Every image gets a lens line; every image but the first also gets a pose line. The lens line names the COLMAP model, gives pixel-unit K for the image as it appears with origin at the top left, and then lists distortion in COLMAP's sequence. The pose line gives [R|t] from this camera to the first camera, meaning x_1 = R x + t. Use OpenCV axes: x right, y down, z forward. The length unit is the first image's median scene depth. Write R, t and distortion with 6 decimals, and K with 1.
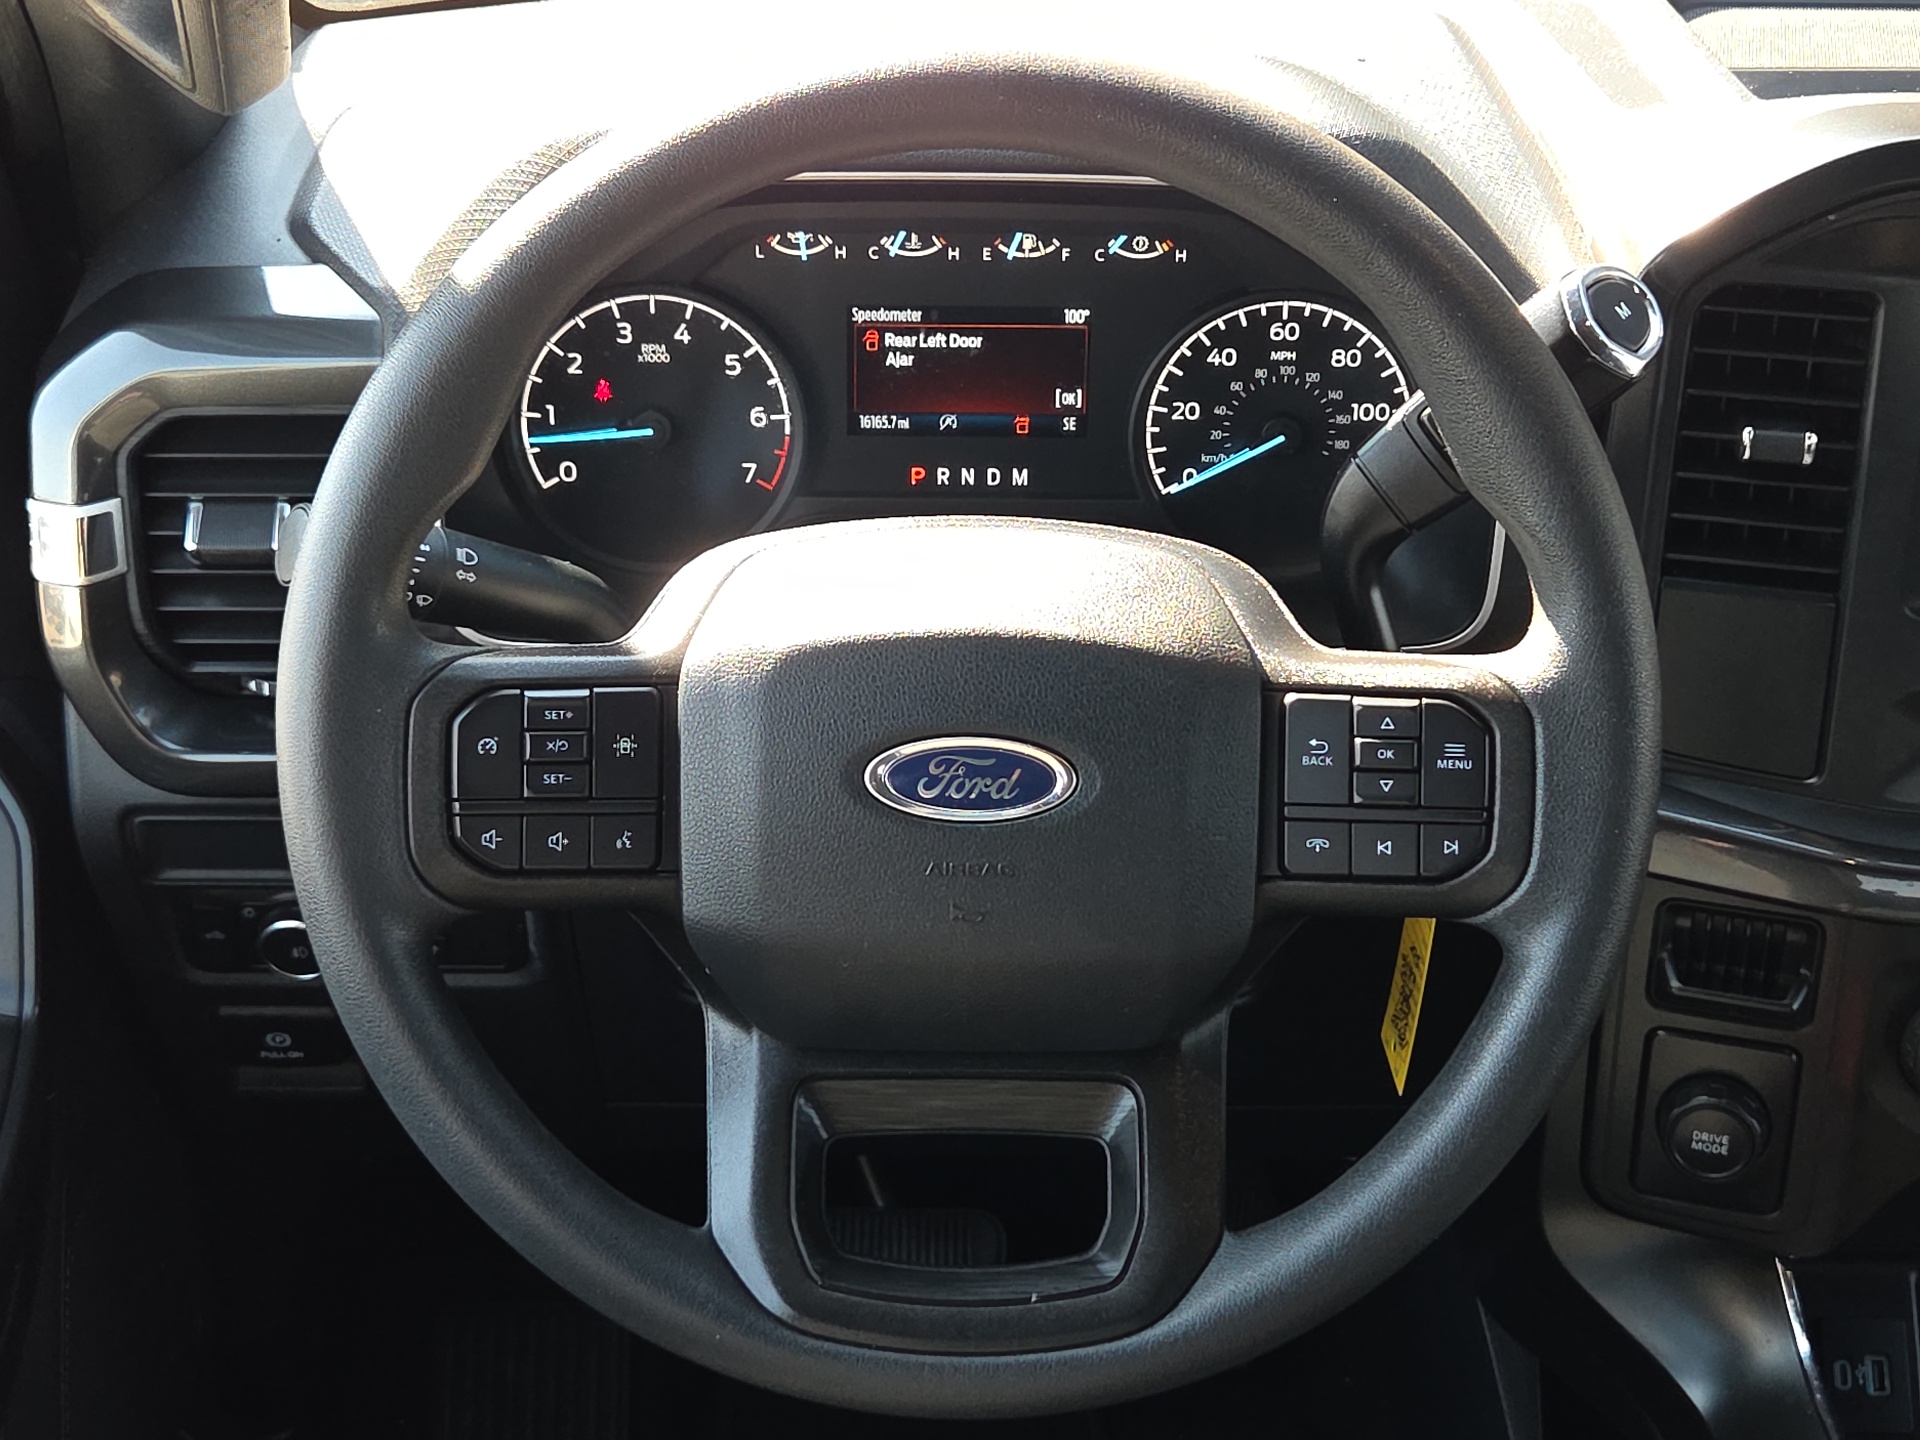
lens RADIAL K [[2819.3, 0, 973.6], [0, 2819.3, 642.5], [0, 0, 1]] dist [0.063911, 0.000000]
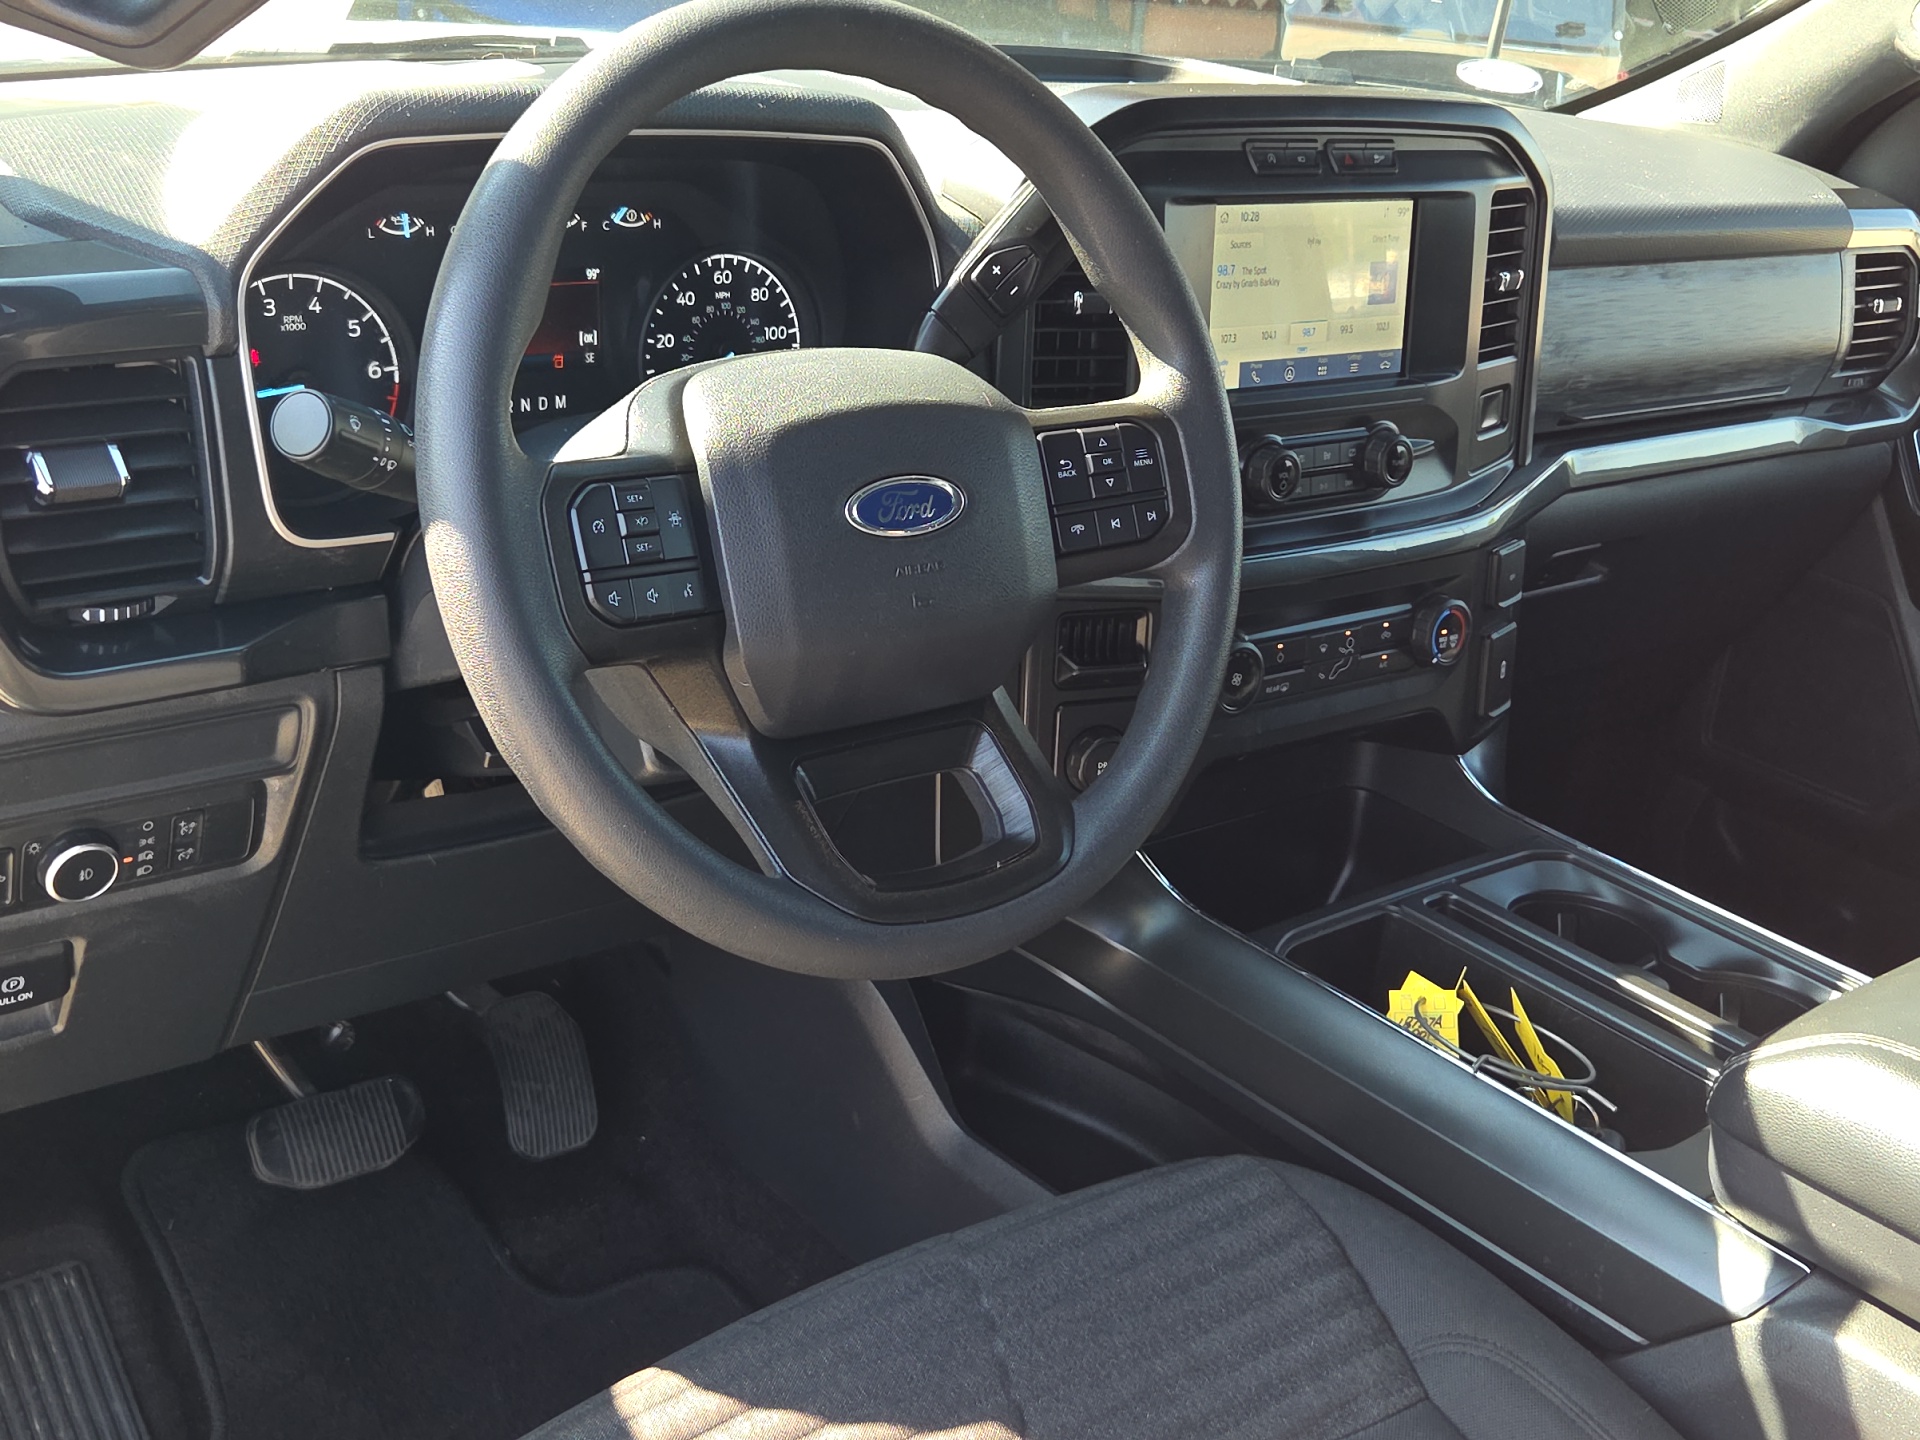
lens RADIAL K [[2230.9, 0, 944.6], [0, 2230.9, 660.1], [0, 0, 1]] dist [0.000598, 0.000000]
pose [[0.773054, -0.160179, 0.613783, -0.510199], [0.200554, 0.979678, 0.003070, 0.093072], [-0.601801, 0.120723, 0.789469, 0.091447]]
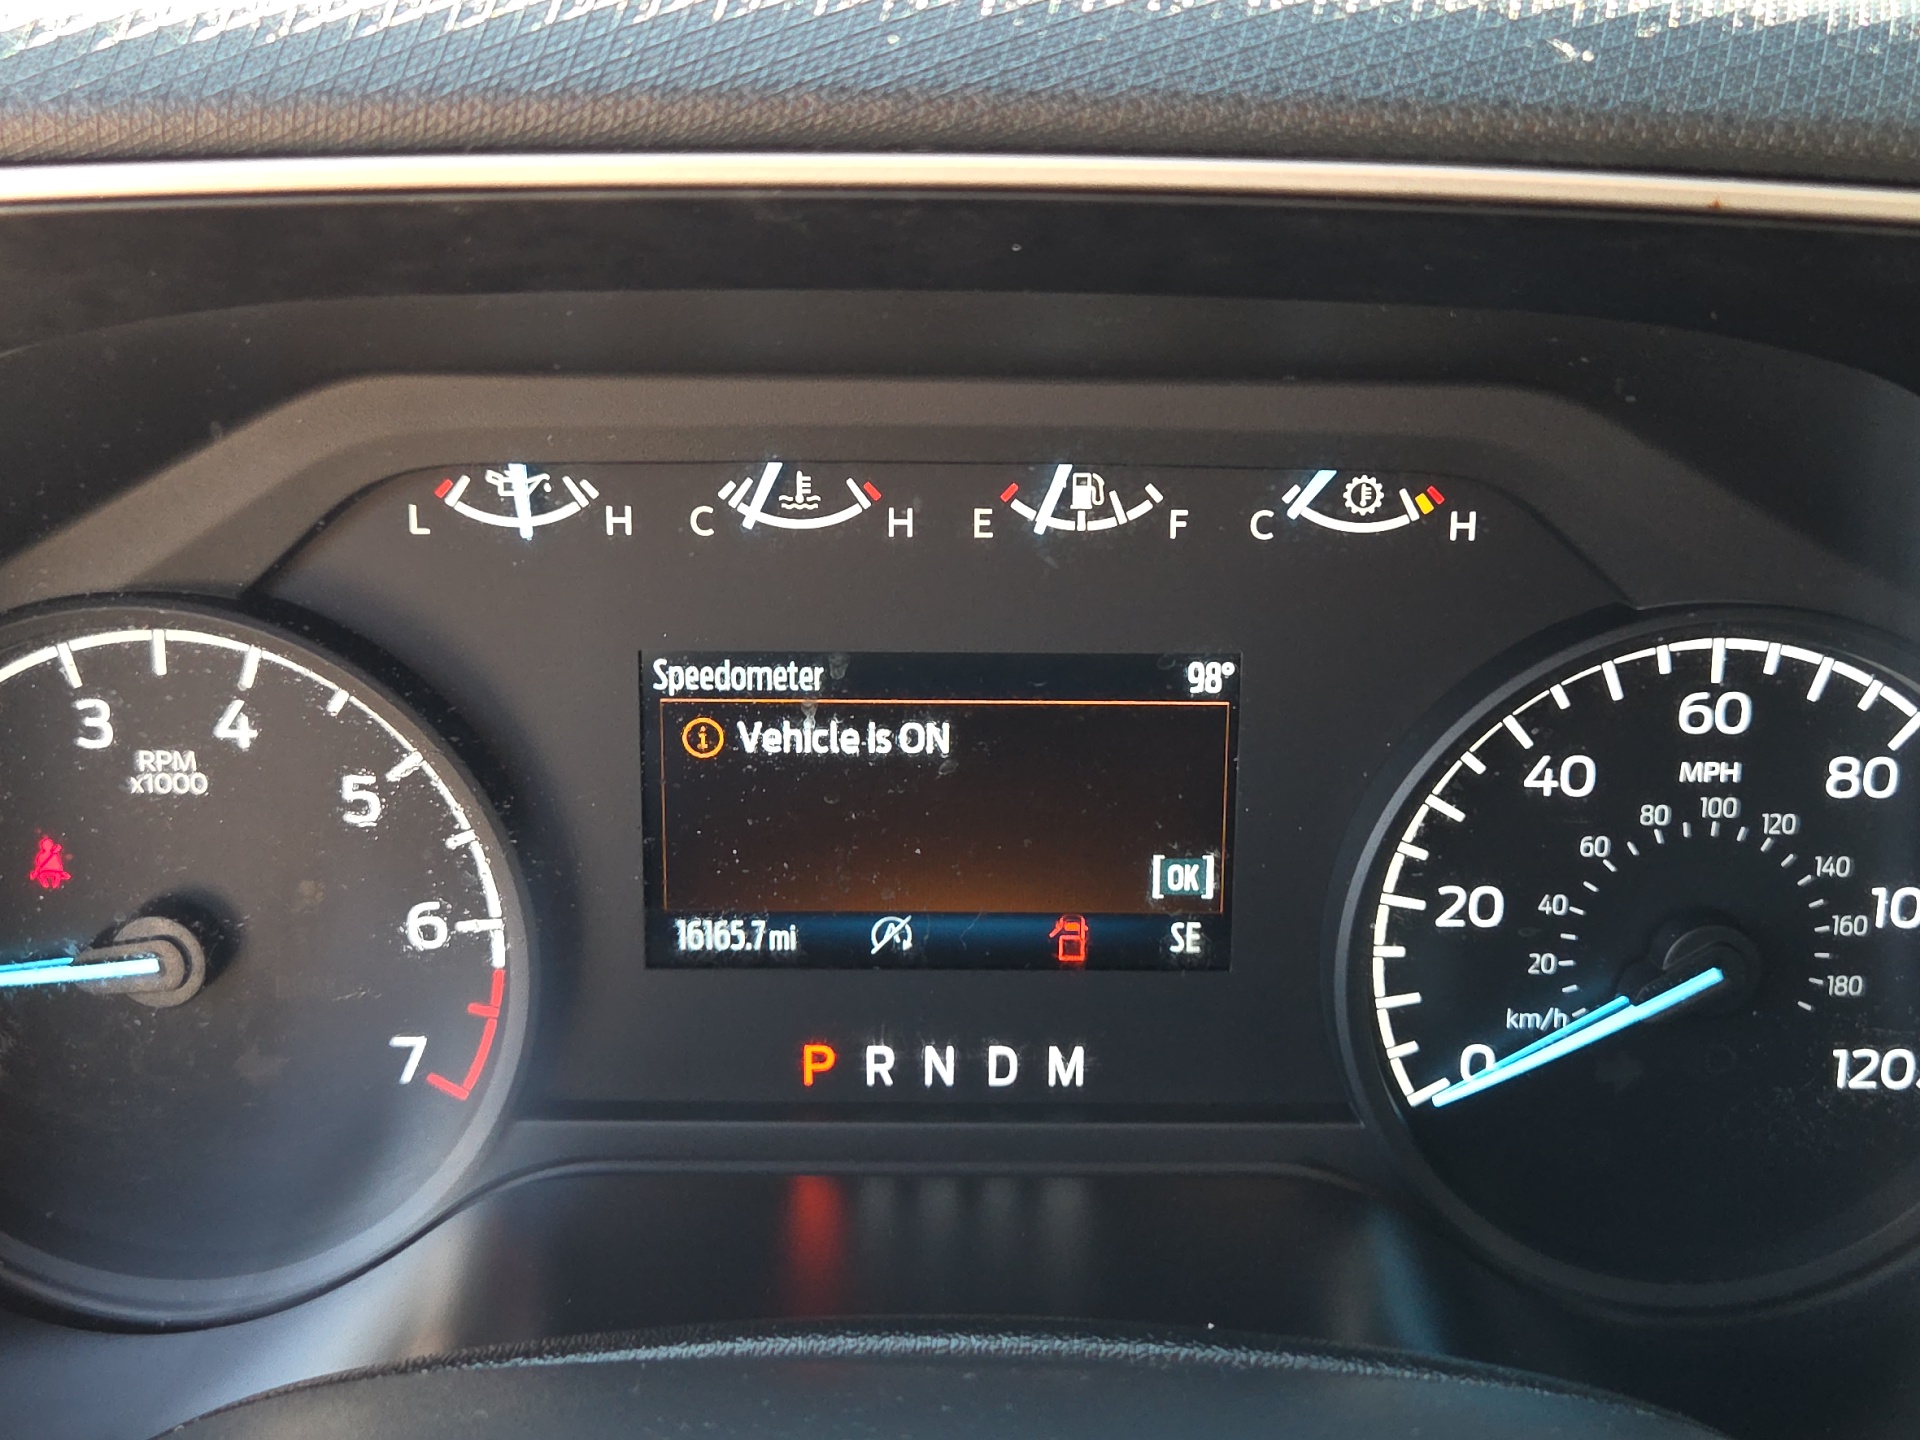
lens RADIAL K [[2230.9, 0, 965.6], [0, 2230.9, 699.6], [0, 0, 1]] dist [0.000598, 0.000000]
pose [[0.999969, -0.004634, -0.006401, 0.004166], [0.003705, 0.990409, -0.138119, -0.068138], [0.006980, 0.138091, 0.990395, 0.681959]]
